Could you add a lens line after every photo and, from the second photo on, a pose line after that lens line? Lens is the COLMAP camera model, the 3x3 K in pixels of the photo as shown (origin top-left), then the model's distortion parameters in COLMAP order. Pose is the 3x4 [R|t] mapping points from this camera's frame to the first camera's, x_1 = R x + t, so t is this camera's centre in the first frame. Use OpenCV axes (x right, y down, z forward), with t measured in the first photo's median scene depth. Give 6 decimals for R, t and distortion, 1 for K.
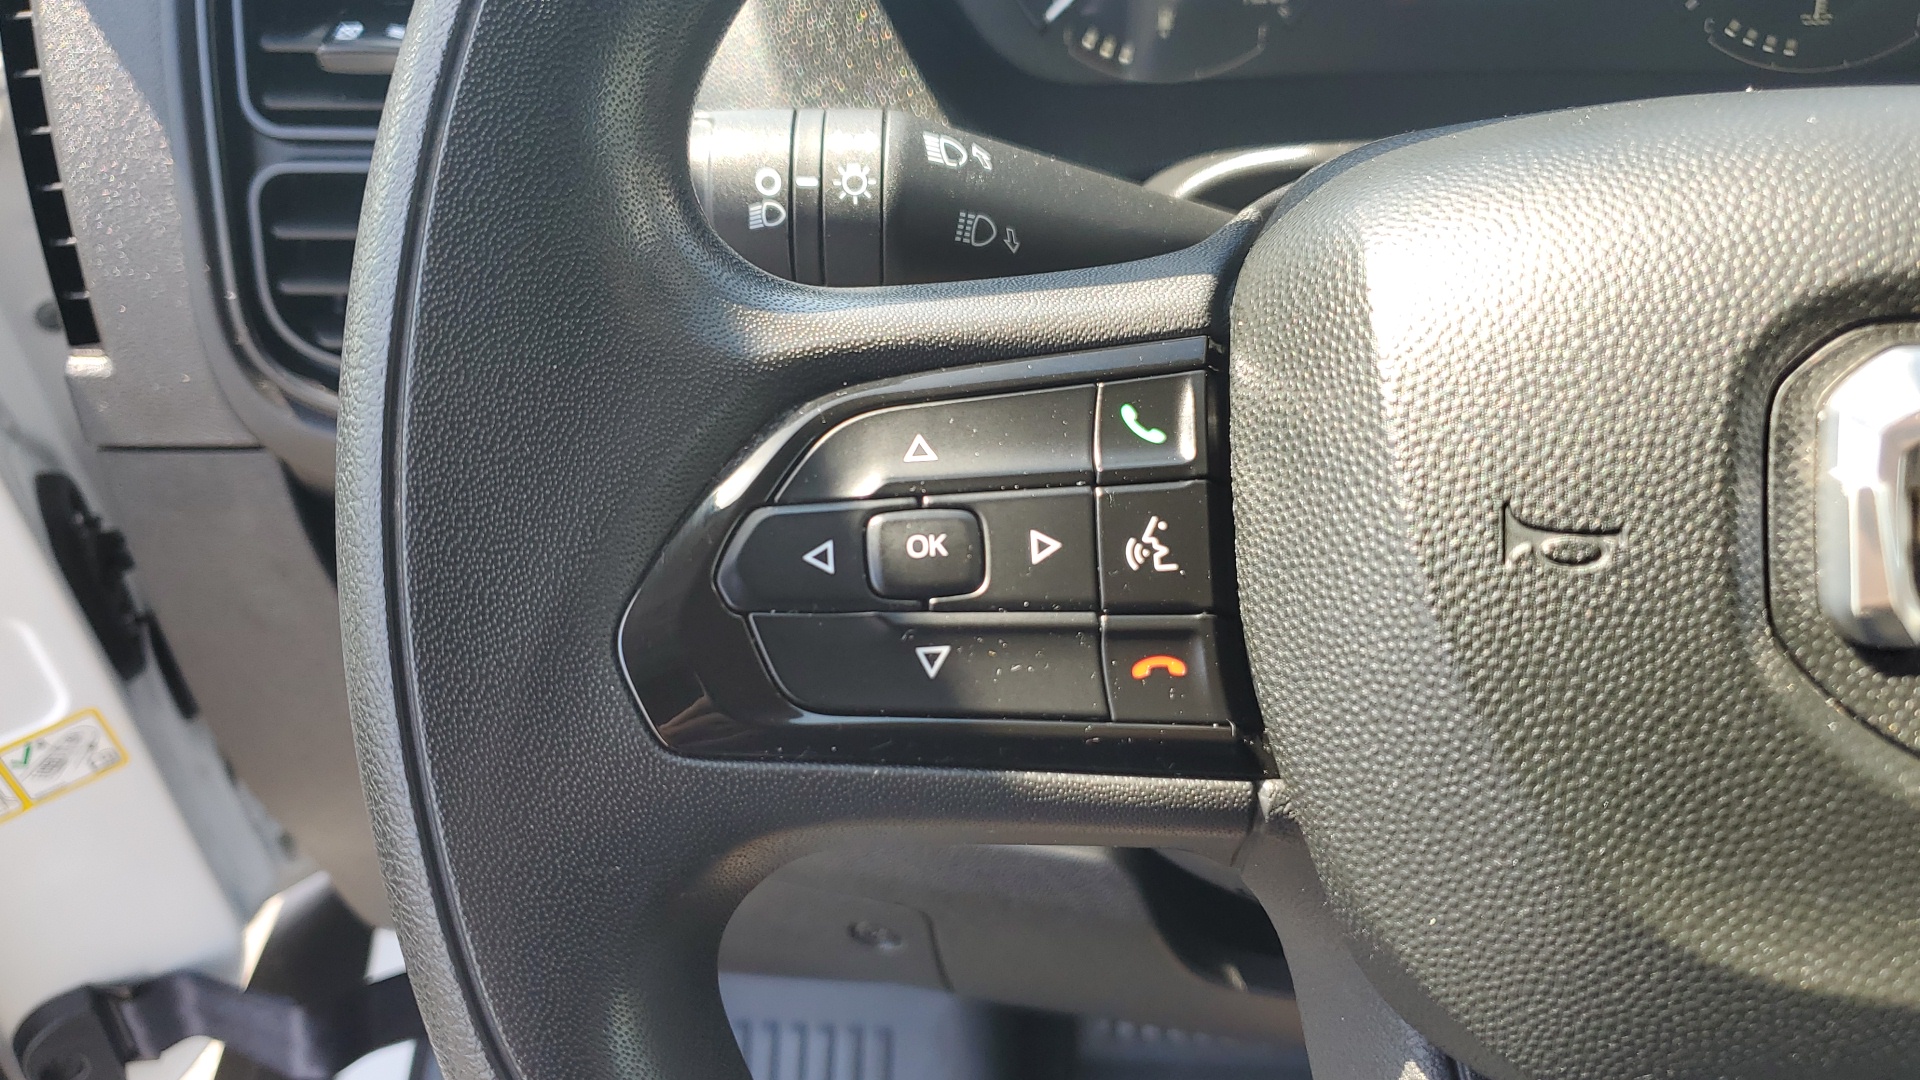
lens RADIAL K [[1485.3, 0, 962.4], [0, 1485.3, 548.2], [0, 0, 1]] dist [0.013739, -0.000842]
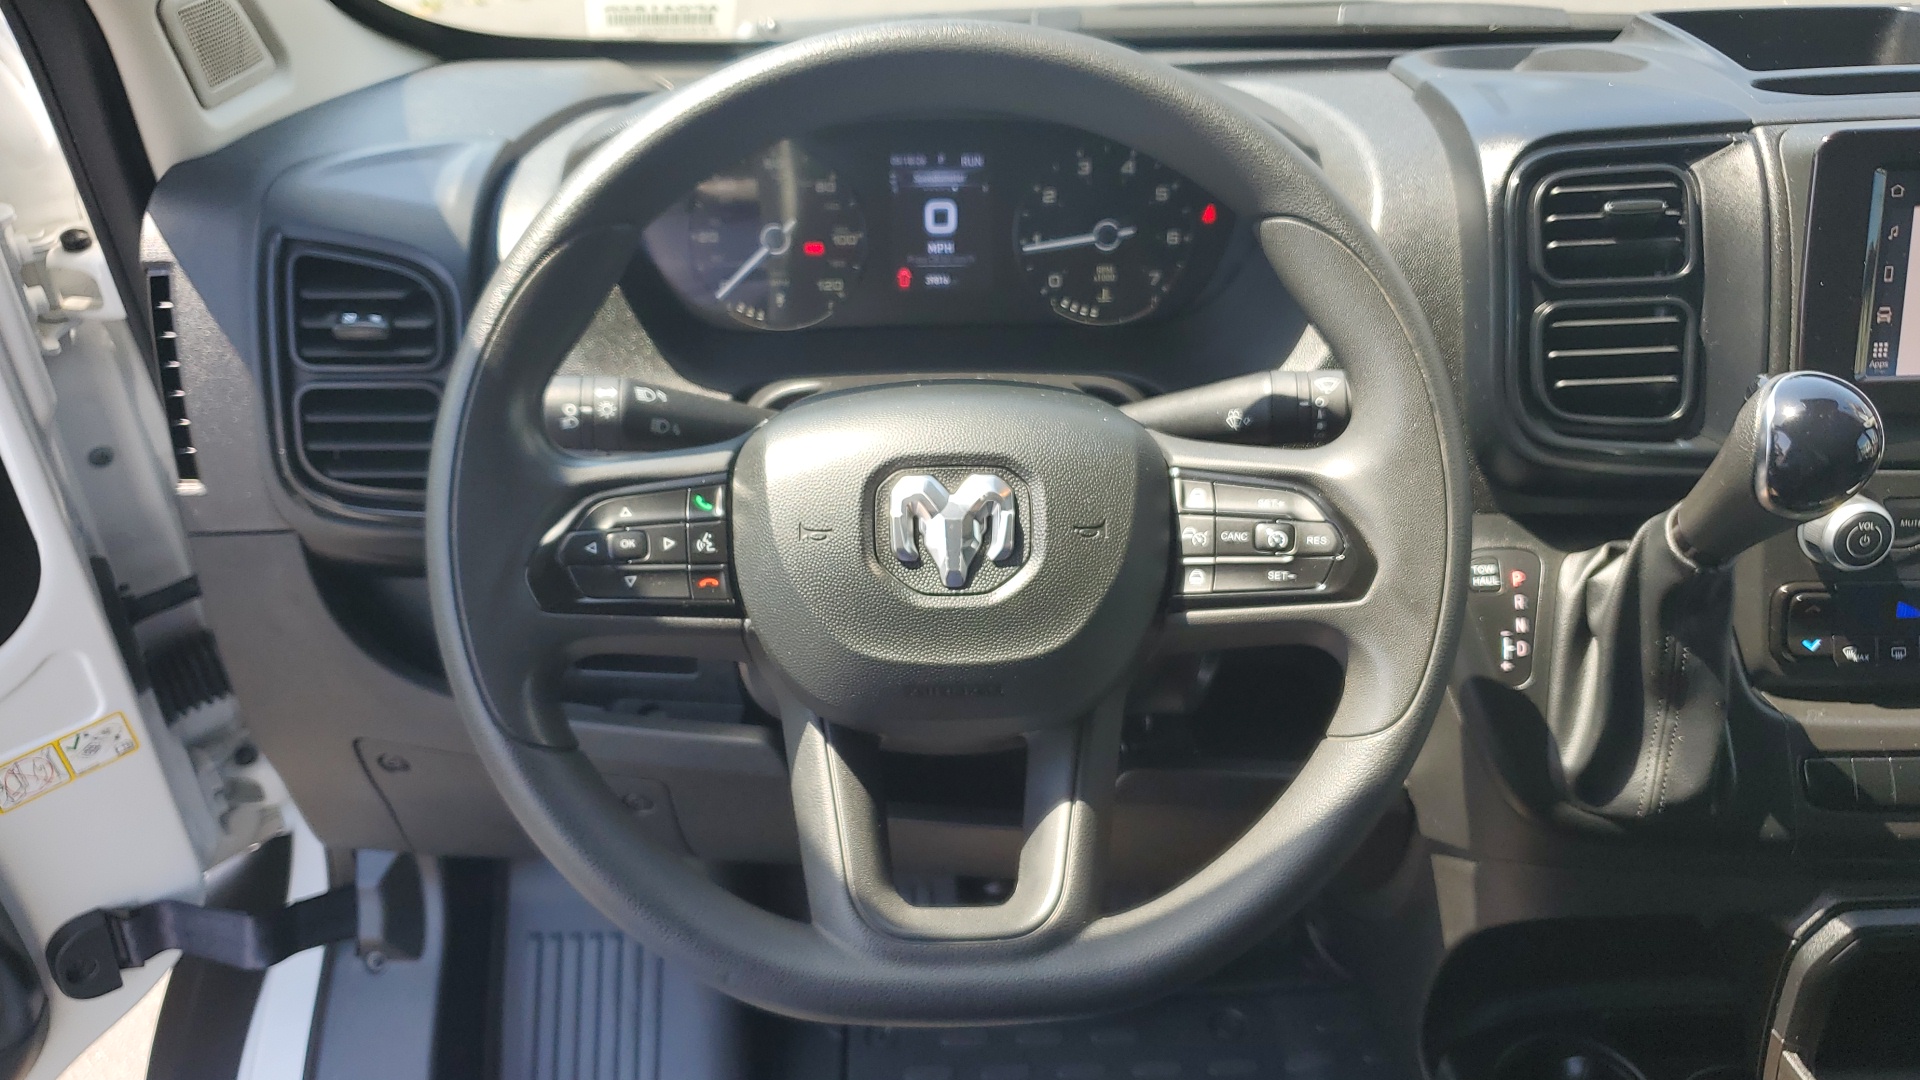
lens RADIAL K [[1453.9, 0, 983.3], [0, 1453.9, 566.4], [0, 0, 1]] dist [-0.003918, 0.000488]
pose [[0.988460, -0.027088, 0.149043, 0.194981], [0.035111, 0.998058, -0.051463, 0.174338], [-0.147359, 0.056102, 0.987491, -1.589407]]
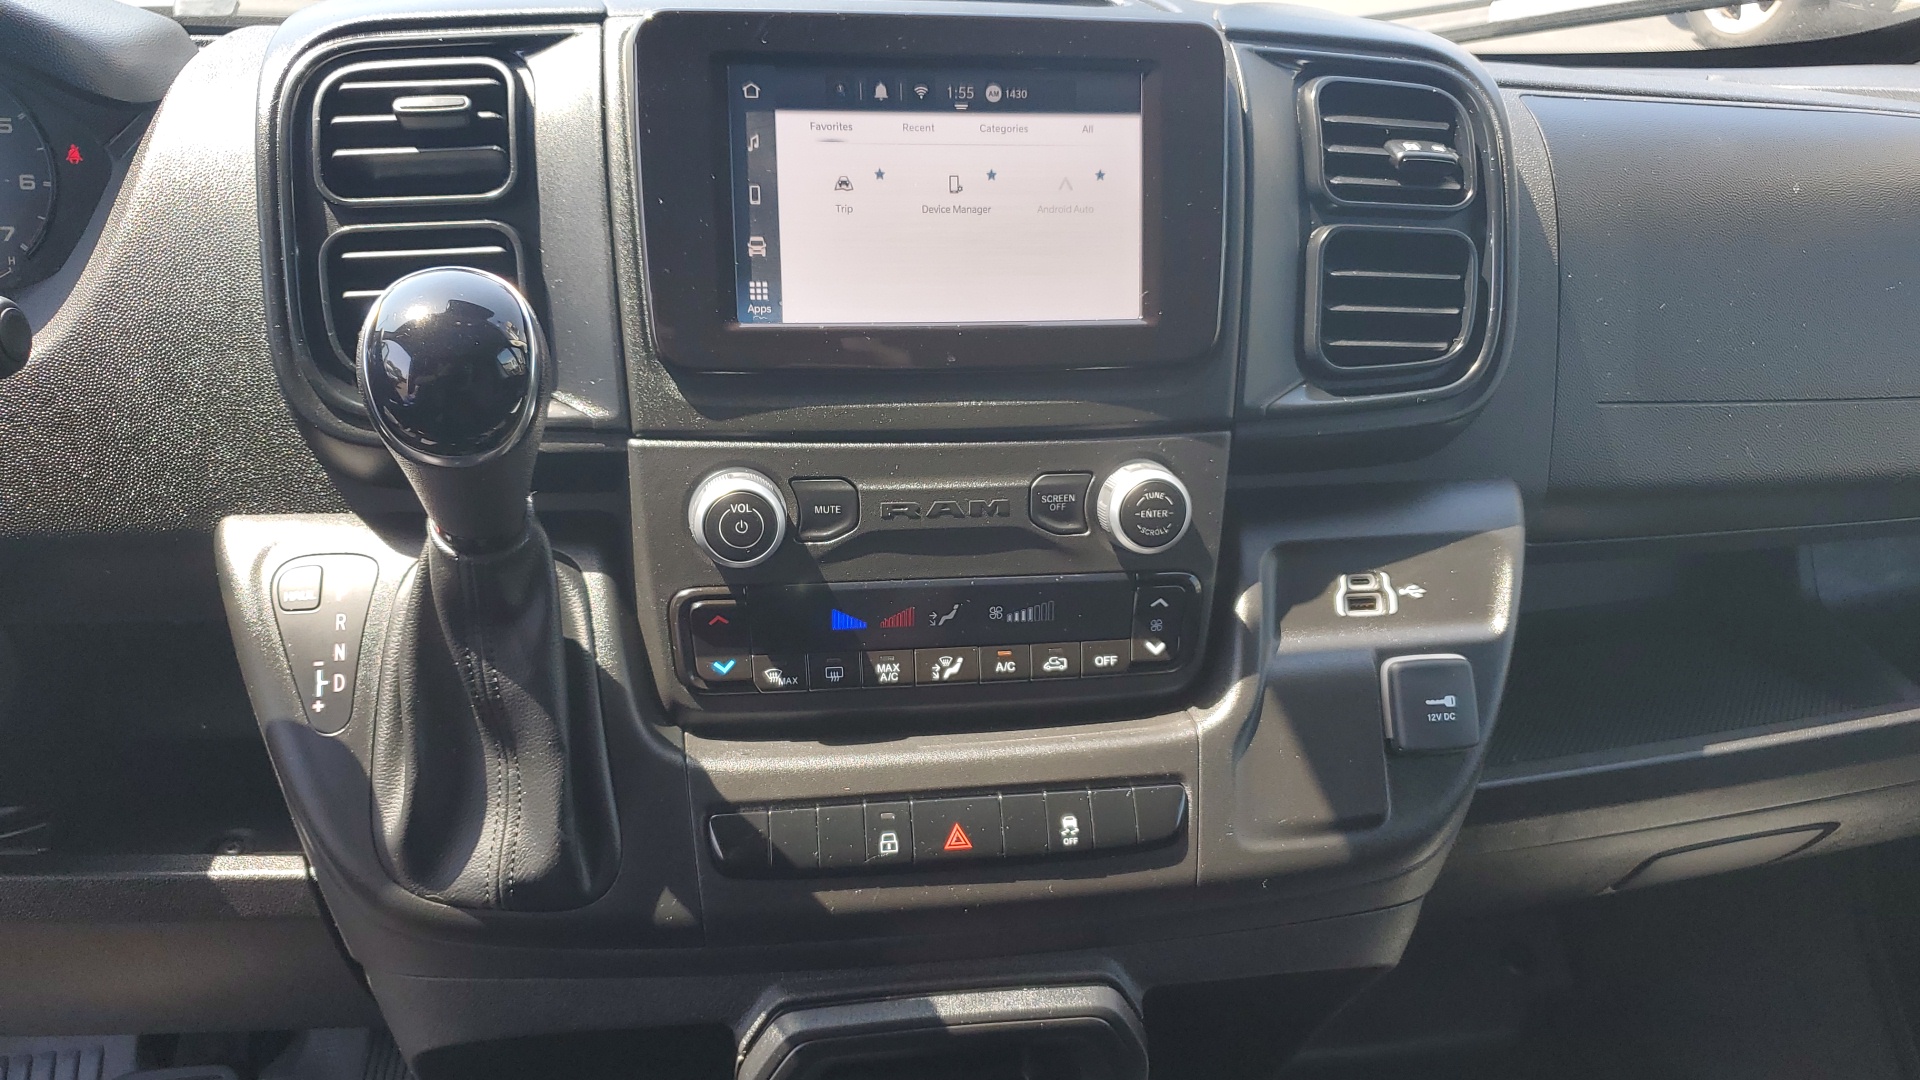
lens RADIAL K [[1485.3, 0, 962.4], [0, 1485.3, 548.2], [0, 0, 1]] dist [0.013739, -0.000842]
pose [[0.954976, -0.028325, 0.295327, 2.035237], [0.071511, 0.988059, -0.136475, 0.414393], [-0.287935, 0.151450, 0.945598, -1.284822]]
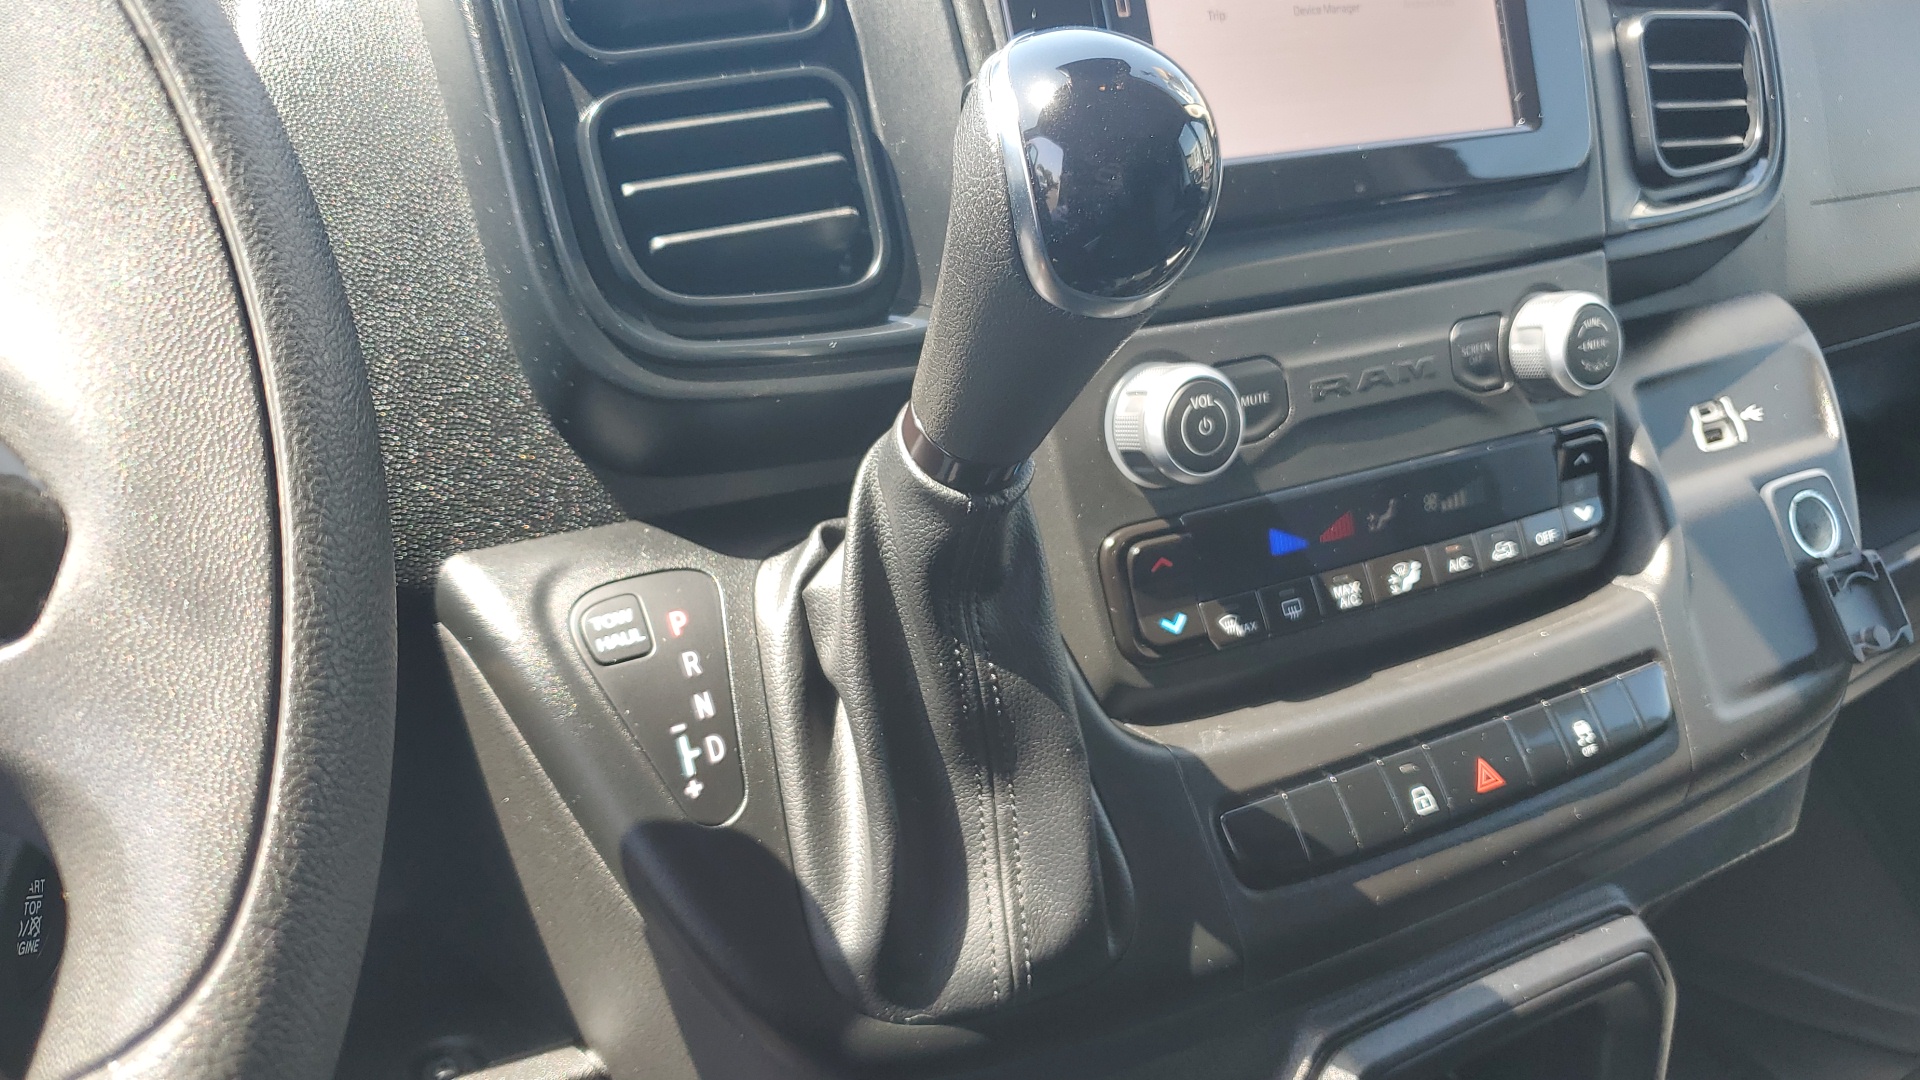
lens RADIAL K [[1516.5, 0, 938.2], [0, 1516.5, 559.0], [0, 0, 1]] dist [0.002235, -0.004018]
pose [[0.809561, -0.182598, 0.557915, 1.087987], [0.304633, 0.943085, -0.133379, 0.329754], [-0.501806, 0.277938, 0.819110, -0.244031]]
